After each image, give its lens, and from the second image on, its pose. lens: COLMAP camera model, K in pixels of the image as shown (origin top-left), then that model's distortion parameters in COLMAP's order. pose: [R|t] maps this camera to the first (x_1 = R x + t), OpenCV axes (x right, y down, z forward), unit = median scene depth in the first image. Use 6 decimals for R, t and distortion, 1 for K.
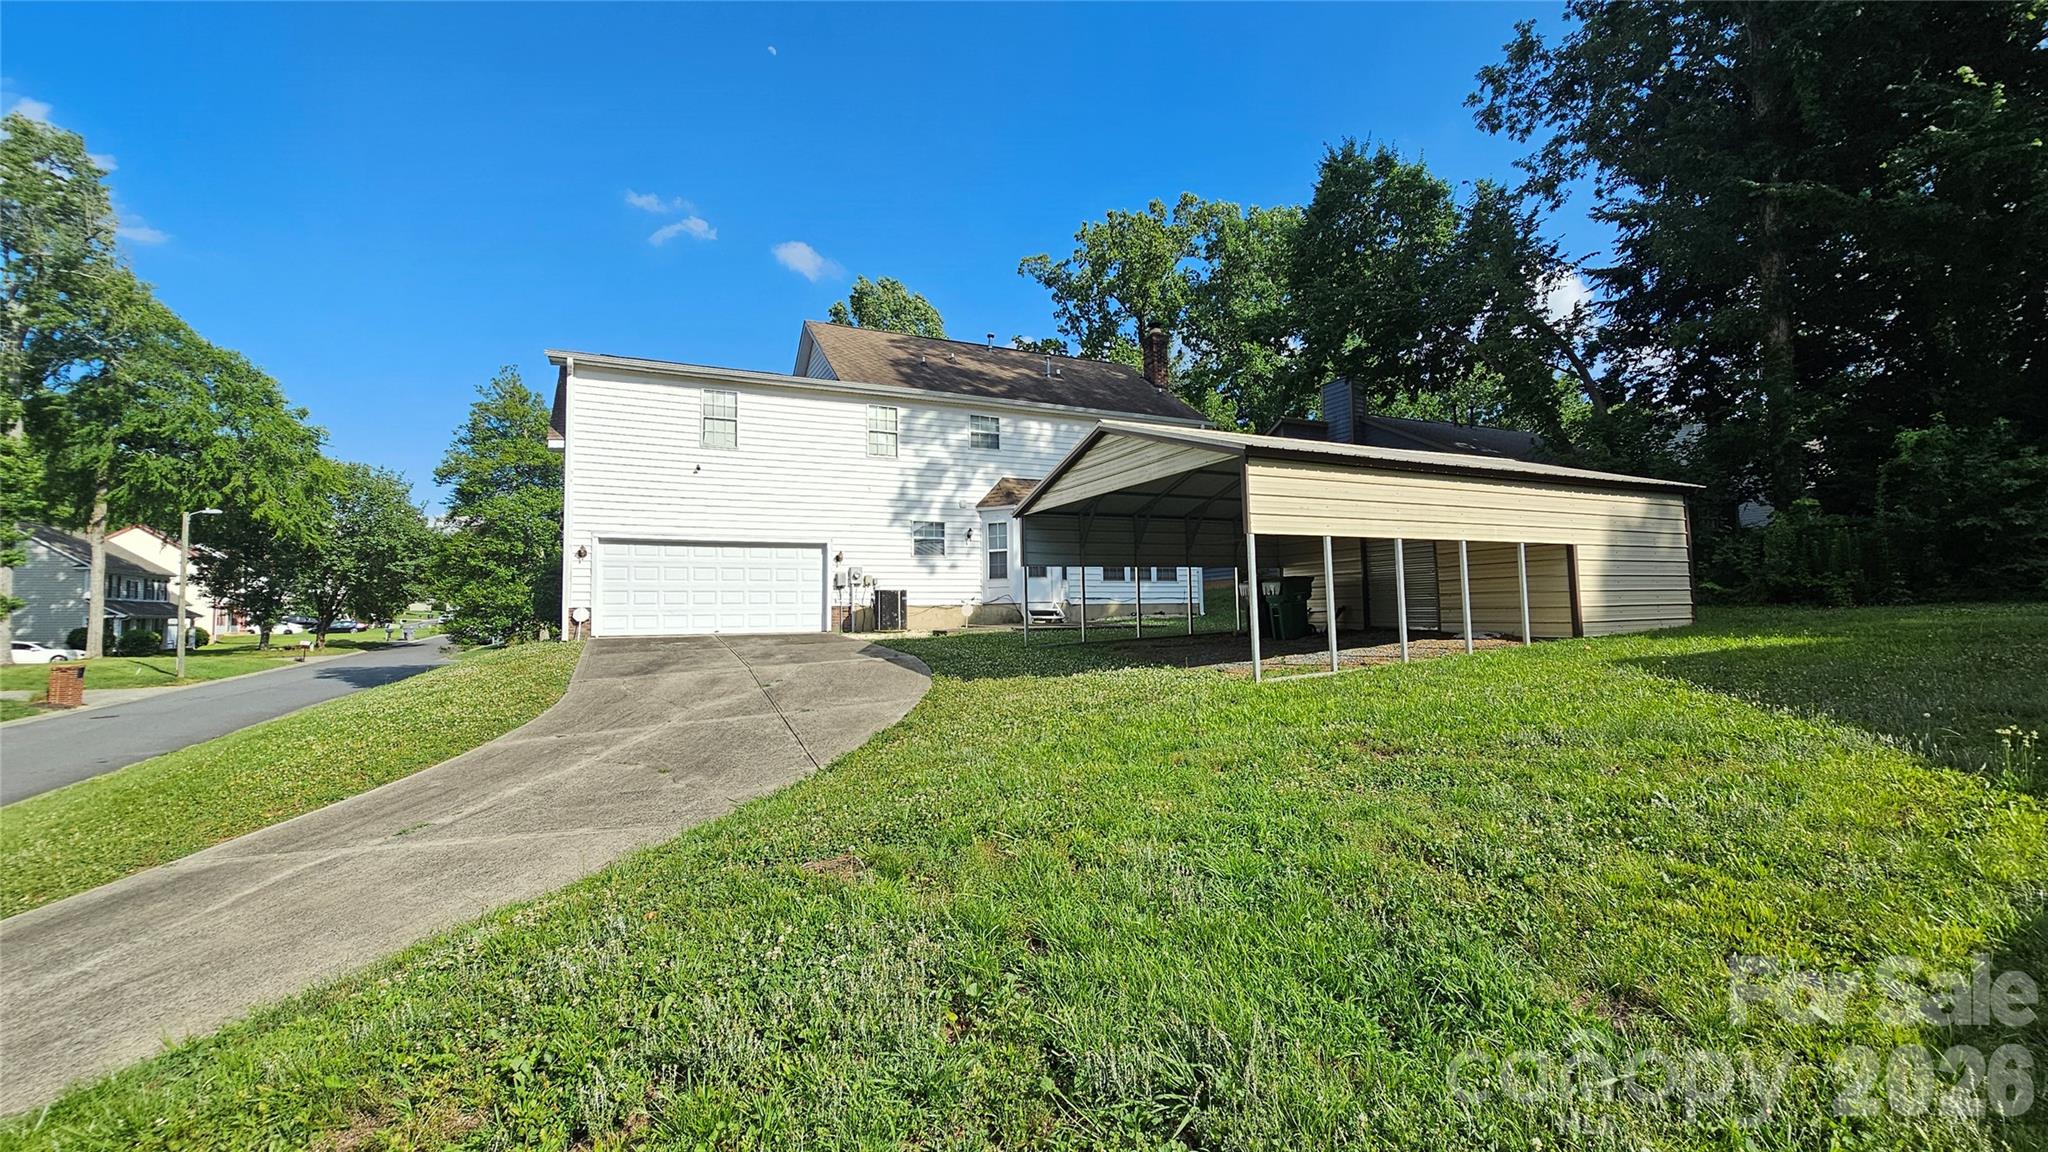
lens RADIAL K [[844.5, 0, 1024.0], [0, 844.5, 576.0], [0, 0, 1]] dist [-0.002230, 0.000119]
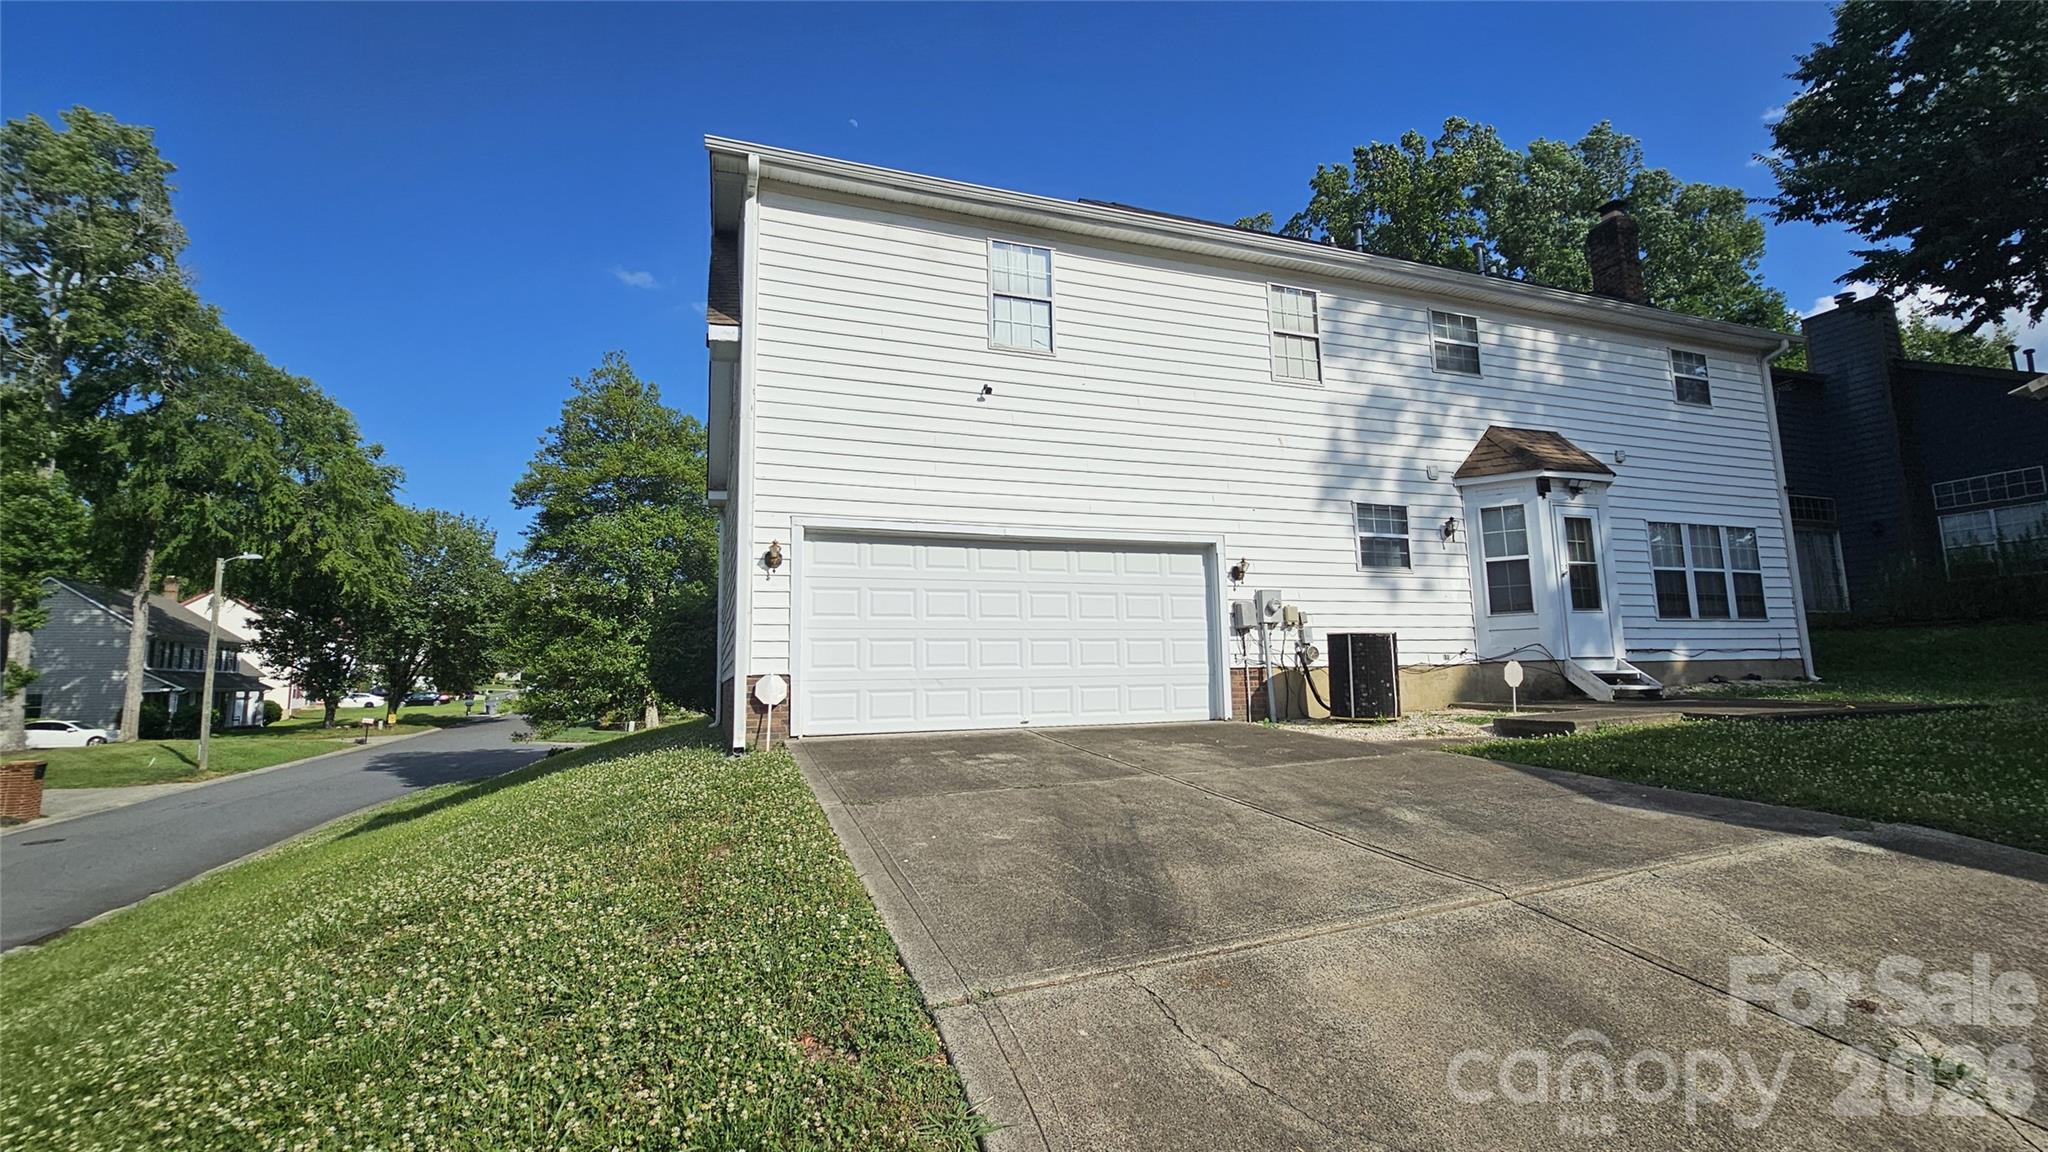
lens RADIAL K [[907.9, 0, 1024.0], [0, 907.9, 576.0], [0, 0, 1]] dist [0.002499, -0.000006]
pose [[0.994003, -0.019478, -0.107604, -0.203277], [0.012083, 0.997547, -0.068954, 0.011963], [0.108683, 0.067240, 0.991800, 0.315537]]
